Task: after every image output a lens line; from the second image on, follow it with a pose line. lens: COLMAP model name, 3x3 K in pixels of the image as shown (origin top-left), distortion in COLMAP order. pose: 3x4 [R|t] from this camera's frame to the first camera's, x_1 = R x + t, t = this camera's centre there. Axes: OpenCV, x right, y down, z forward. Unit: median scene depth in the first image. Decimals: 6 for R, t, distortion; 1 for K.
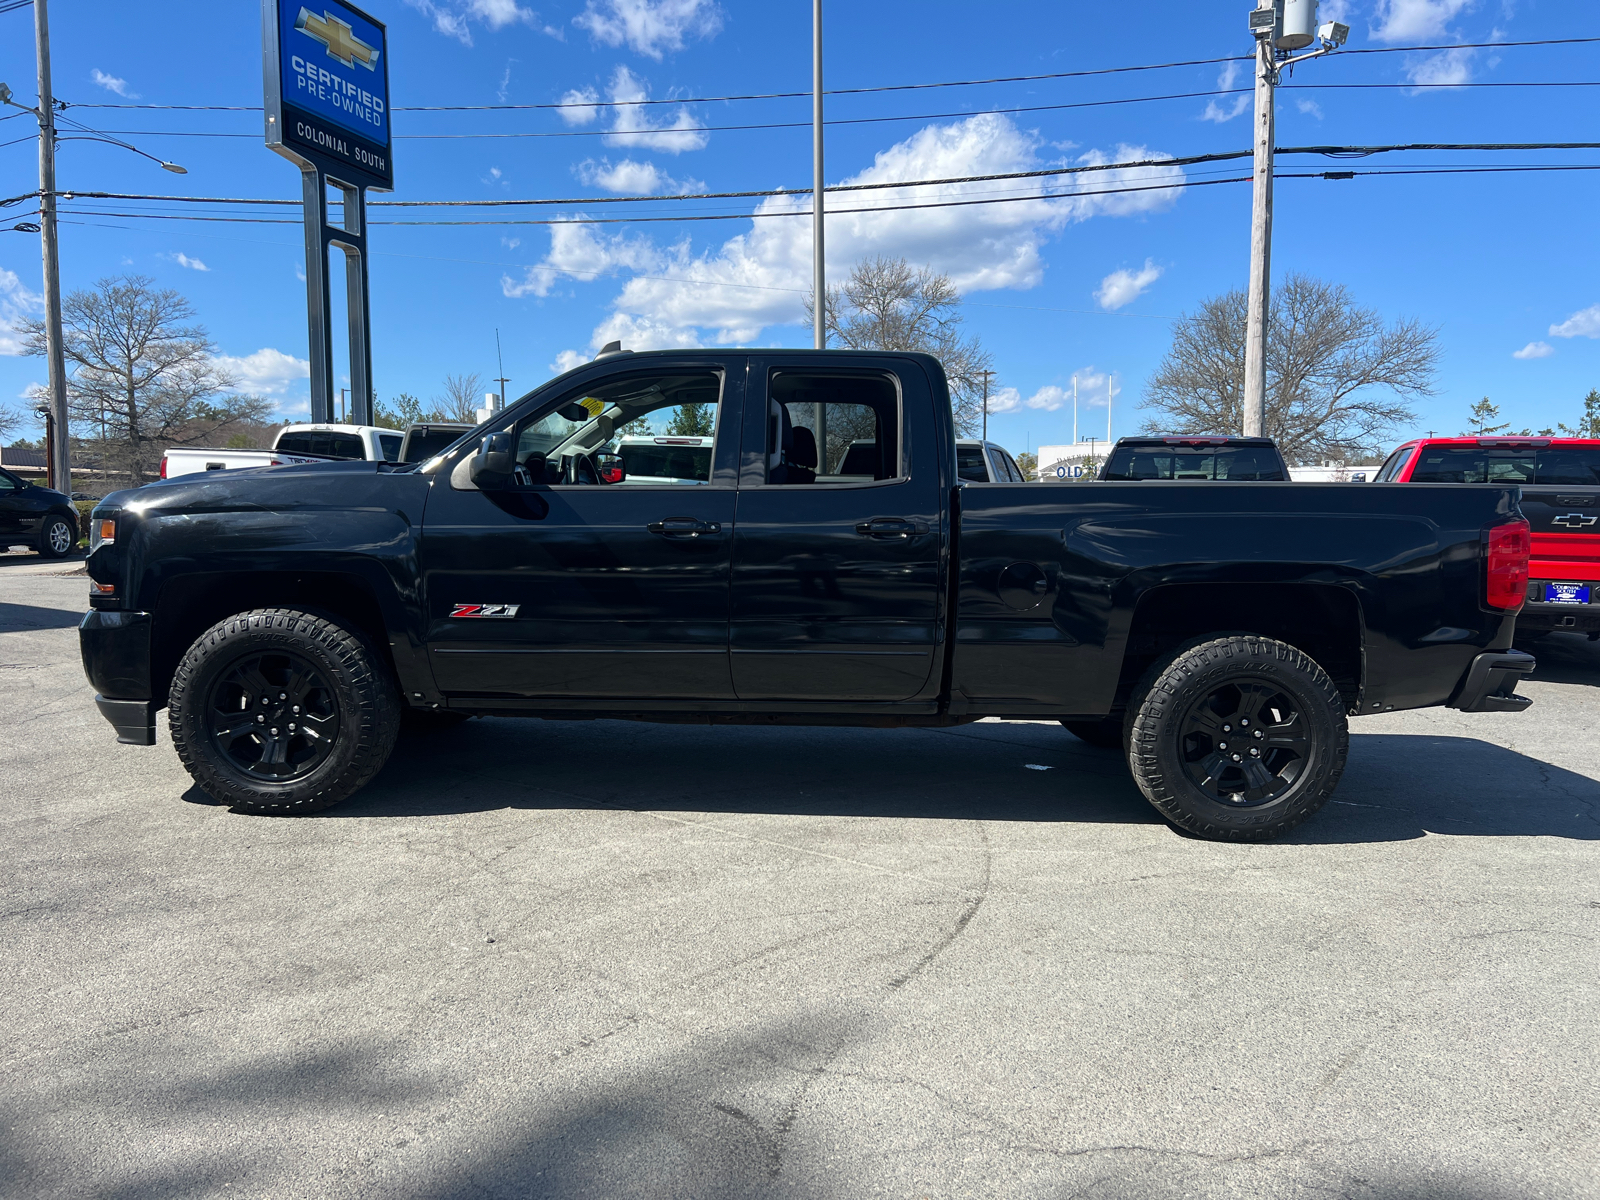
lens RADIAL K [[1206.2, 0, 798.6], [0, 1206.2, 594.5], [0, 0, 1]] dist [0.044793, -0.053895]
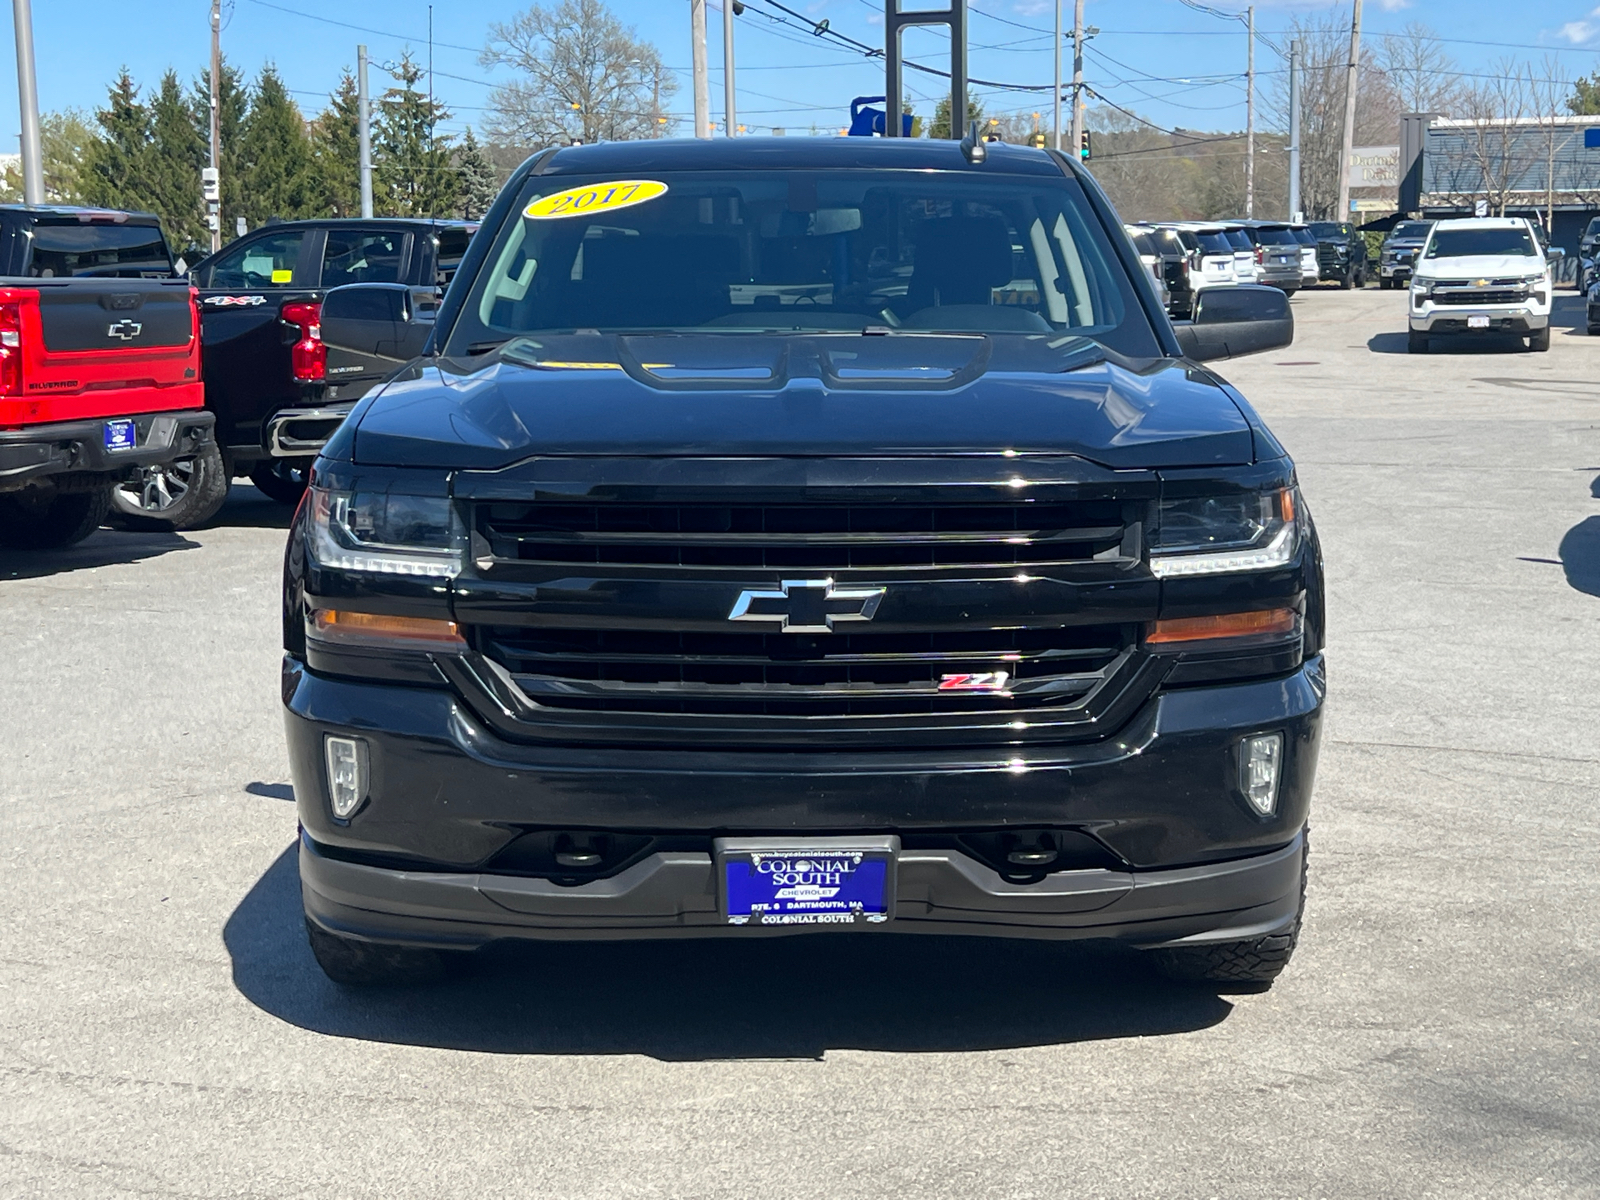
lens RADIAL K [[2516.2, 0, 812.4], [0, 2516.2, 600.5], [0, 0, 1]] dist [0.064688, 0.000000]
pose [[-0.014303, -0.146949, 0.989041, -0.385969], [0.076565, 0.986077, 0.147616, -0.043279], [-0.996962, 0.077837, -0.002852, 0.286762]]
